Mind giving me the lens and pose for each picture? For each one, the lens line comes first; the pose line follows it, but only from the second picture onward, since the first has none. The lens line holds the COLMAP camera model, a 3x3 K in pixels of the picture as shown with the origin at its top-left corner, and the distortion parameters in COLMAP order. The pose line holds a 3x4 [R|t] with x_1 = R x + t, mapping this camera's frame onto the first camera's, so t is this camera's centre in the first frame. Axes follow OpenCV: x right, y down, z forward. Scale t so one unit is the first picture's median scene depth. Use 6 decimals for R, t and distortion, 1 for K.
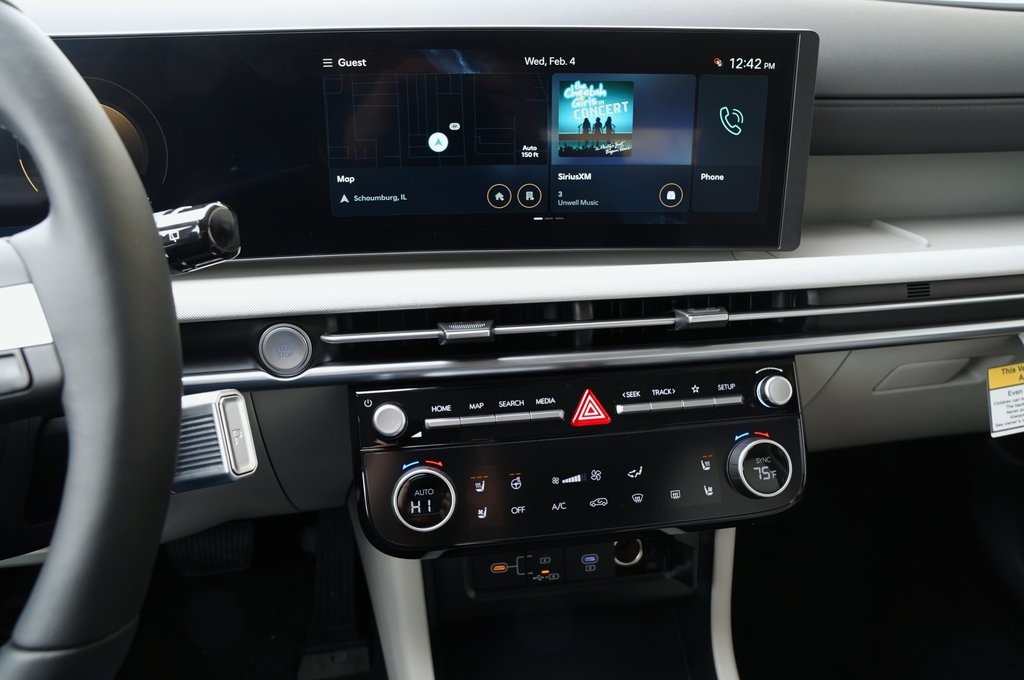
lens RADIAL K [[710.5, 0, 512.0], [0, 710.5, 340.0], [0, 0, 1]] dist [-0.125956, 0.090763]
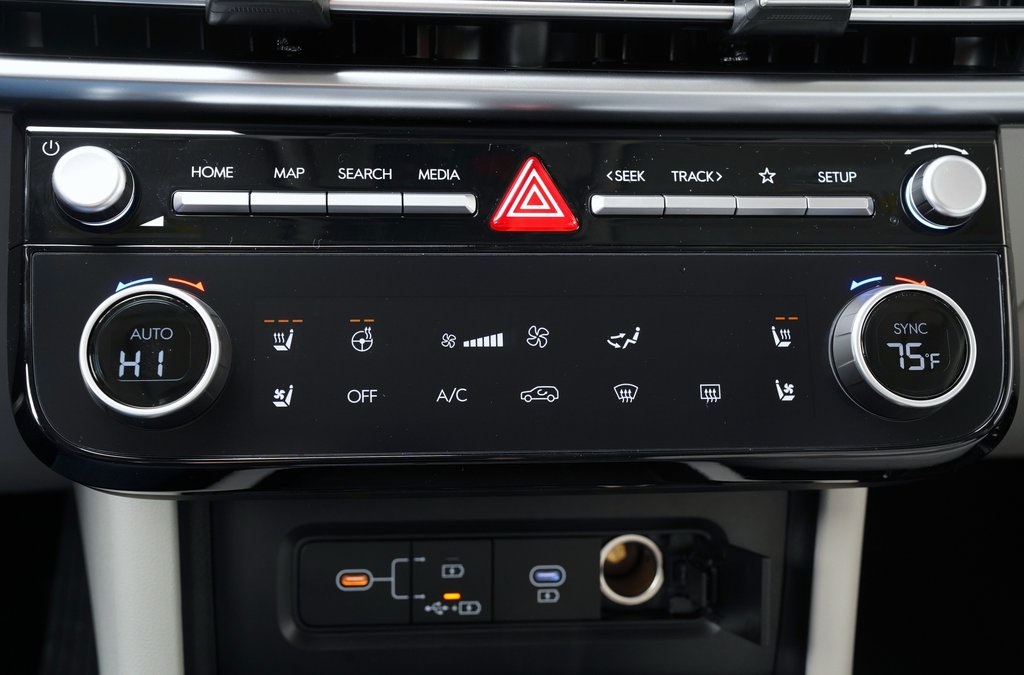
lens RADIAL K [[1263.9, 0, 512.0], [0, 1263.9, 337.5], [0, 0, 1]] dist [0.061769, 0.033130]
pose [[0.998366, 0.052428, -0.022721, 0.119943], [-0.052927, 0.998358, -0.021928, 0.209120], [0.021534, 0.023095, 0.999501, 0.166473]]
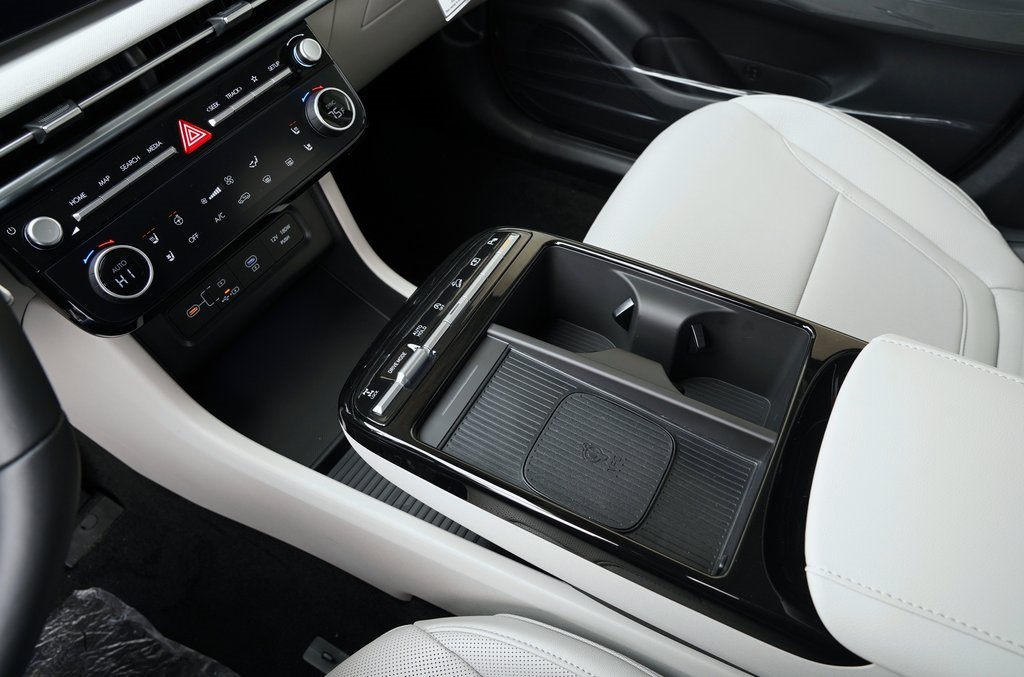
lens RADIAL K [[710.5, 0, 512.0], [0, 710.5, 338.5], [0, 0, 1]] dist [-0.125956, 0.090763]
pose [[0.651050, -0.610601, 0.450888, -0.263738], [0.396765, 0.780178, 0.483632, 0.020391], [-0.647079, -0.135972, 0.750200, -0.238238]]
